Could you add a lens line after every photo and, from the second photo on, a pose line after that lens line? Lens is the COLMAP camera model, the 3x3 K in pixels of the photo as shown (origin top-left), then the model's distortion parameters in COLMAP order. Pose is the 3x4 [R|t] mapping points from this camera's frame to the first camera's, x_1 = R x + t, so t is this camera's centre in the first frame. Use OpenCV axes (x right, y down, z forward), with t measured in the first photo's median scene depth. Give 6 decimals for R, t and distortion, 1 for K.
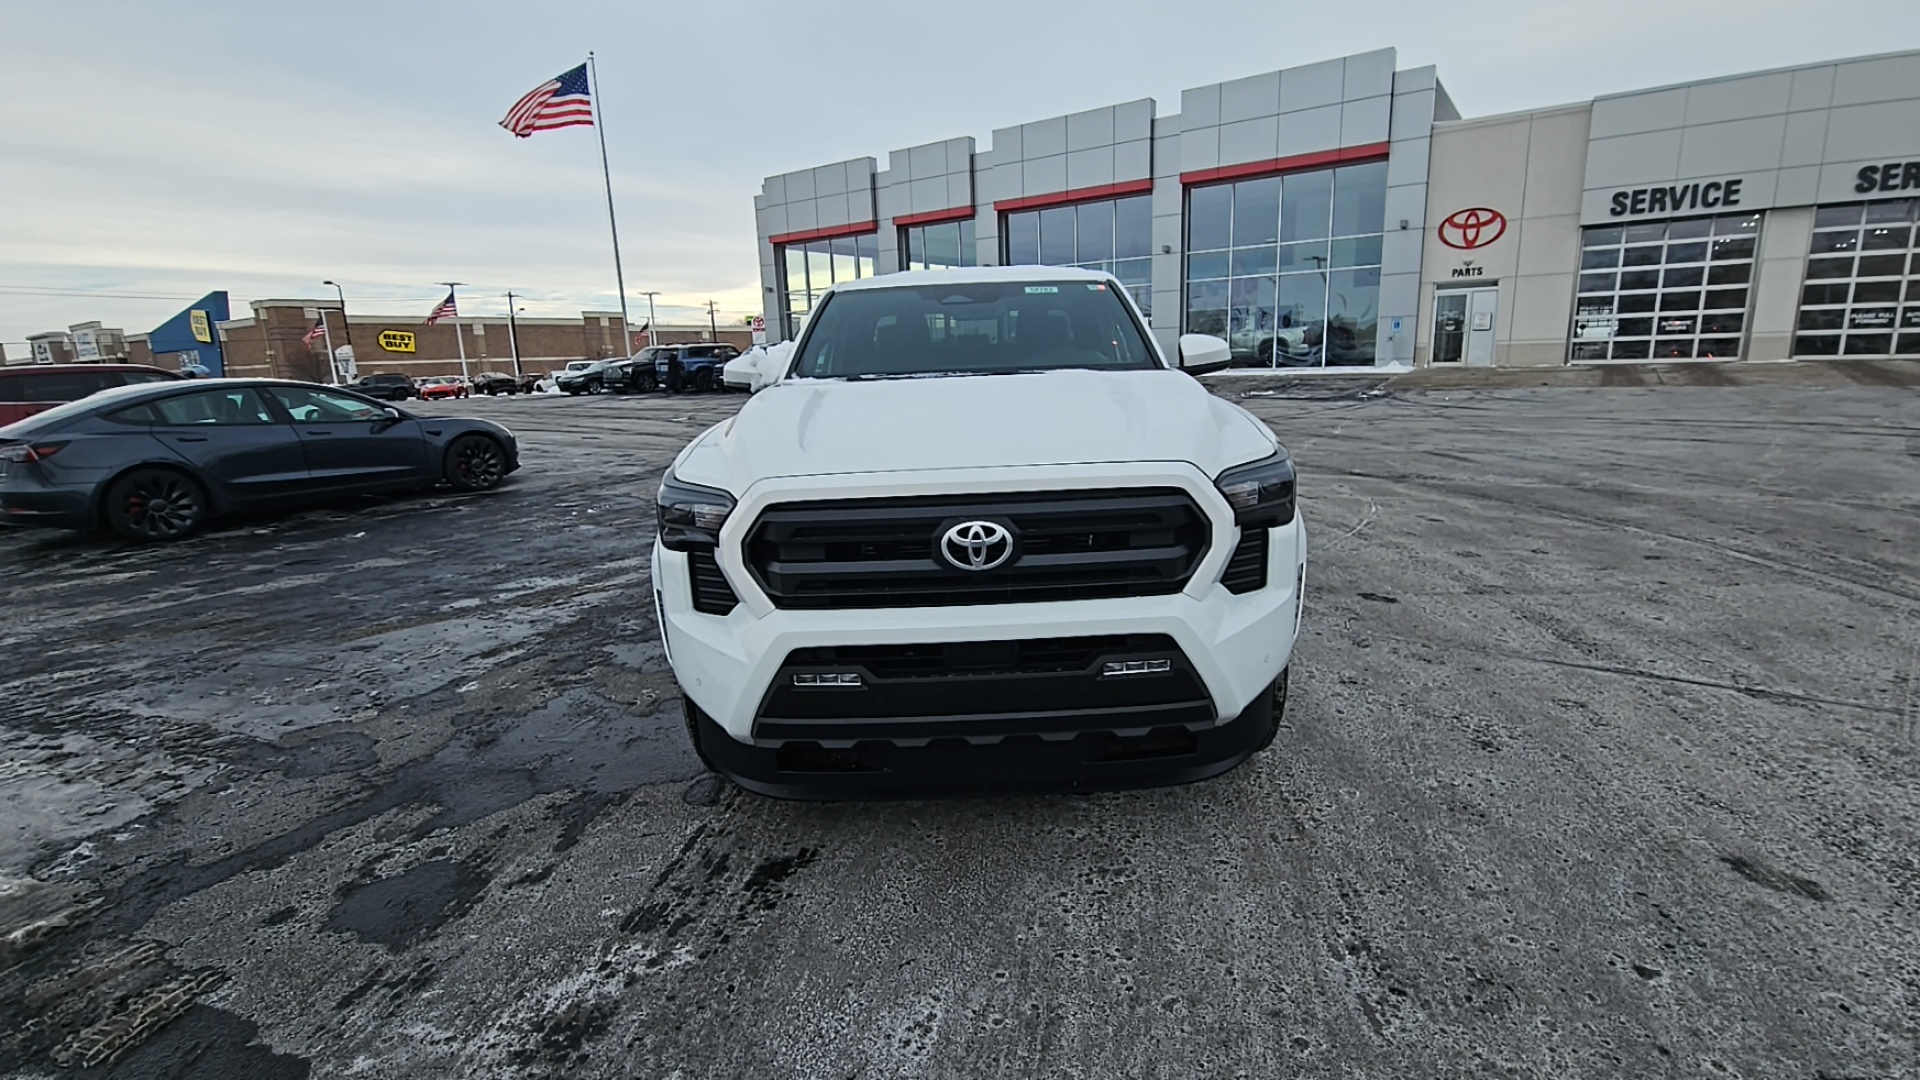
lens RADIAL K [[853.5, 0, 980.9], [0, 853.5, 546.5], [0, 0, 1]] dist [0.008379, -0.005914]
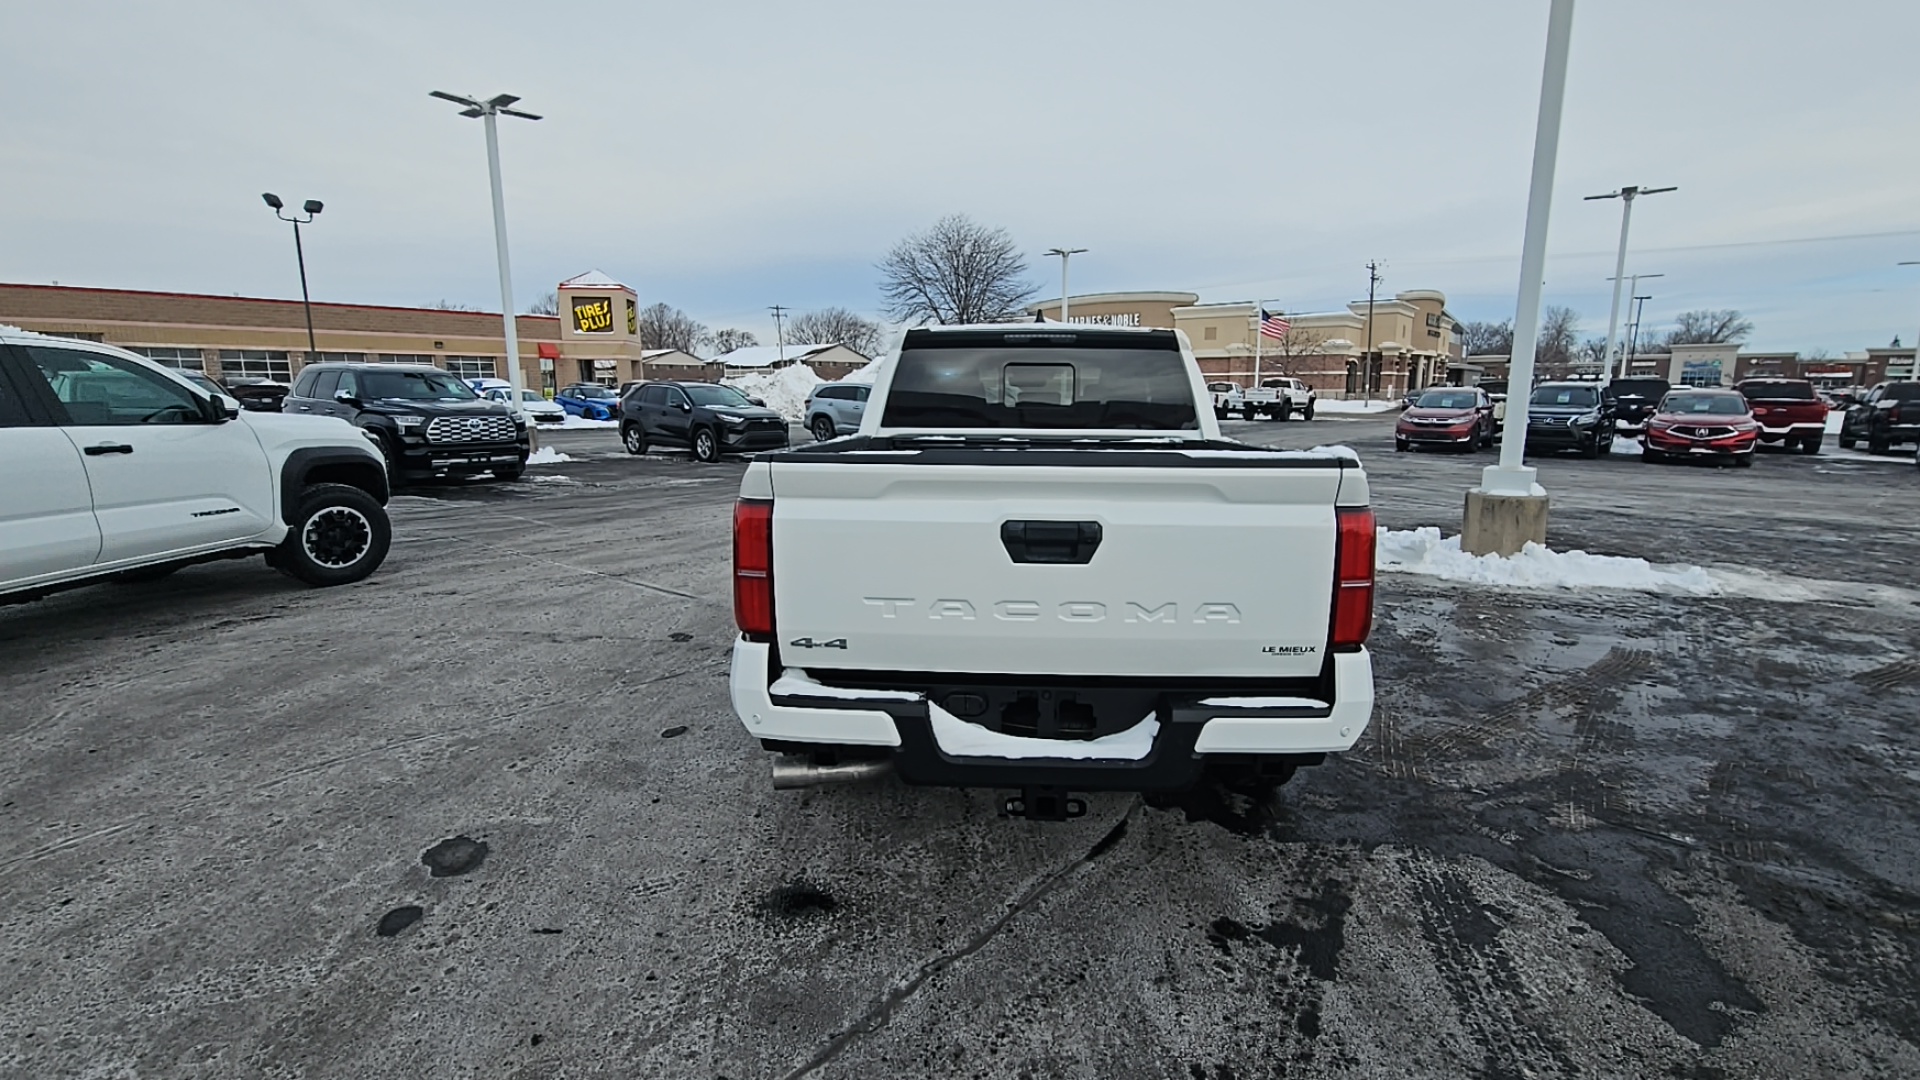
lens RADIAL K [[853.5, 0, 981.2], [0, 853.5, 544.9], [0, 0, 1]] dist [0.008379, -0.005914]
pose [[-0.998444, 0.026126, 0.049267, 0.002052], [0.043421, 0.918572, 0.392861, -0.110332], [-0.034992, 0.394389, -0.918277, 0.455364]]
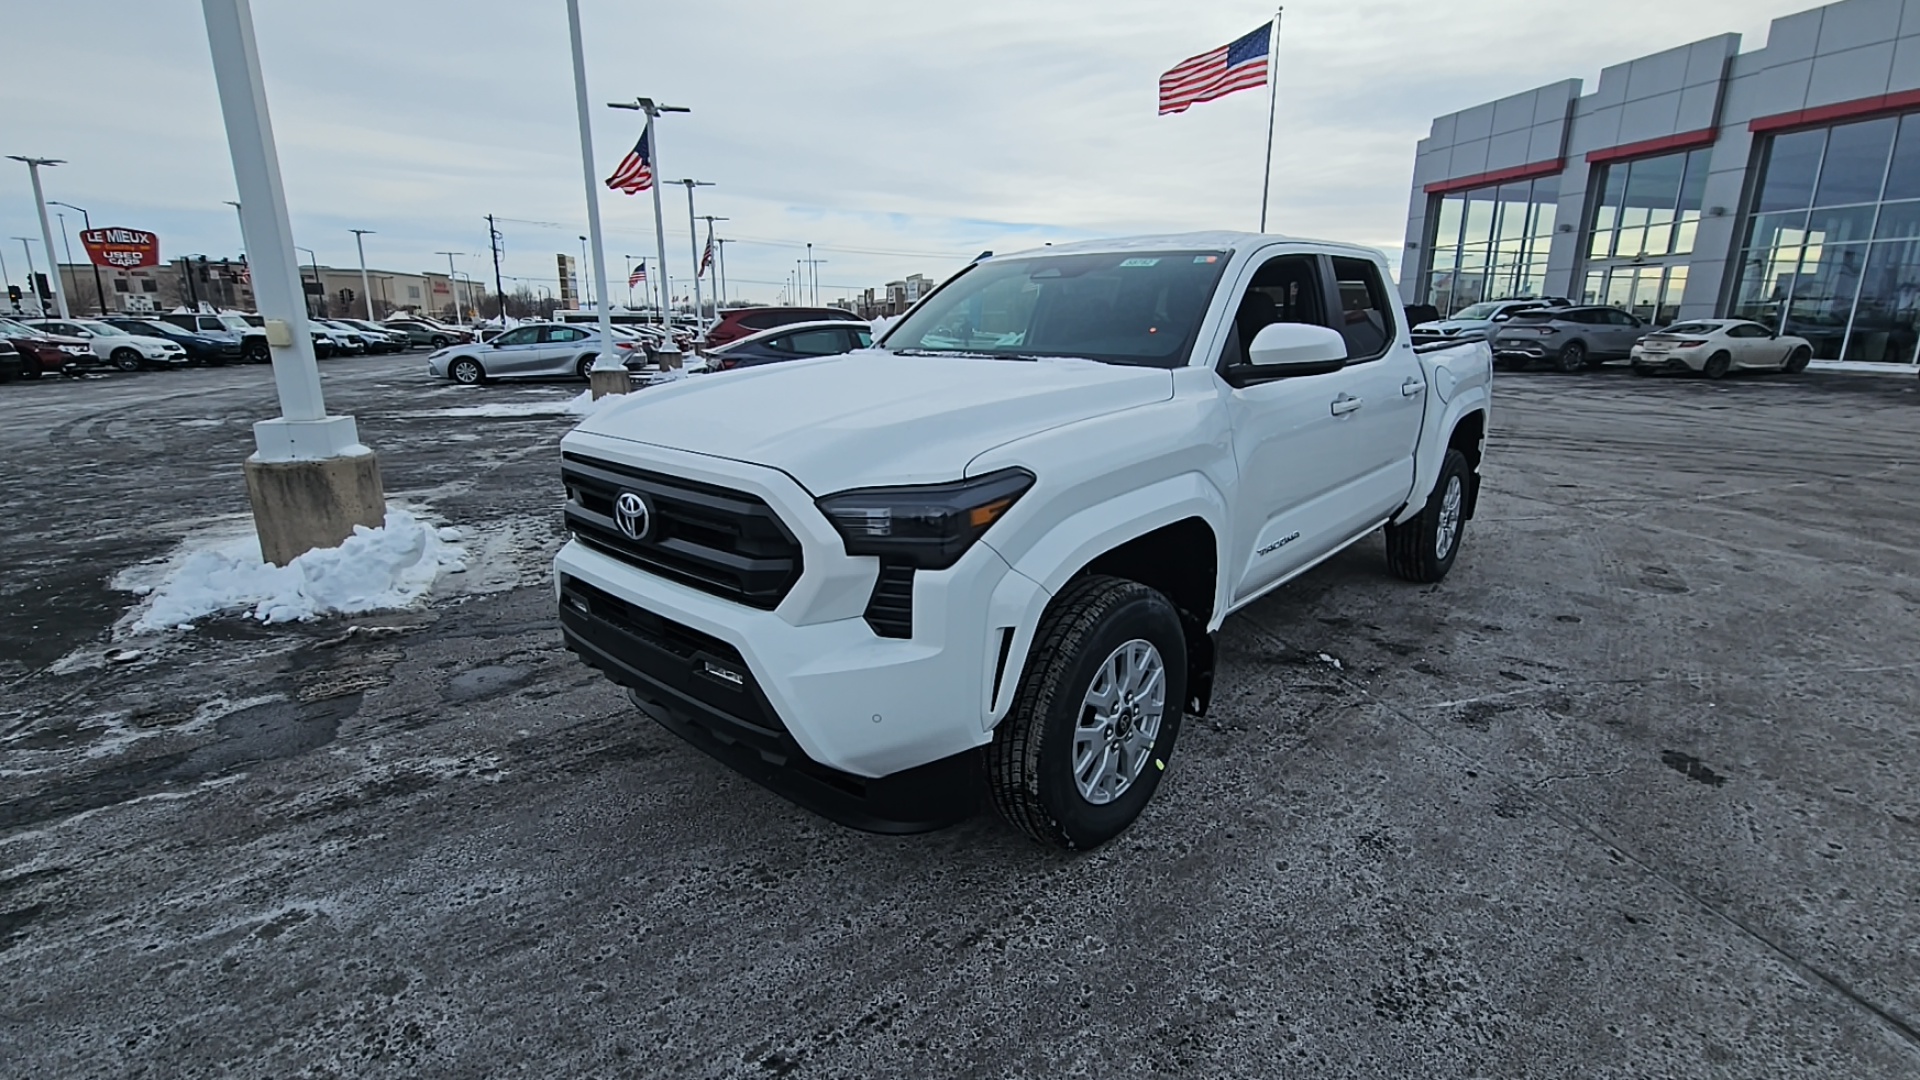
lens RADIAL K [[853.5, 0, 979.0], [0, 853.5, 540.3], [0, 0, 1]] dist [0.008379, -0.005914]
pose [[0.745382, 0.205808, -0.634073, 0.101420], [-0.180091, 0.977952, 0.105720, -0.016473], [0.641851, 0.035389, 0.766013, 0.045521]]
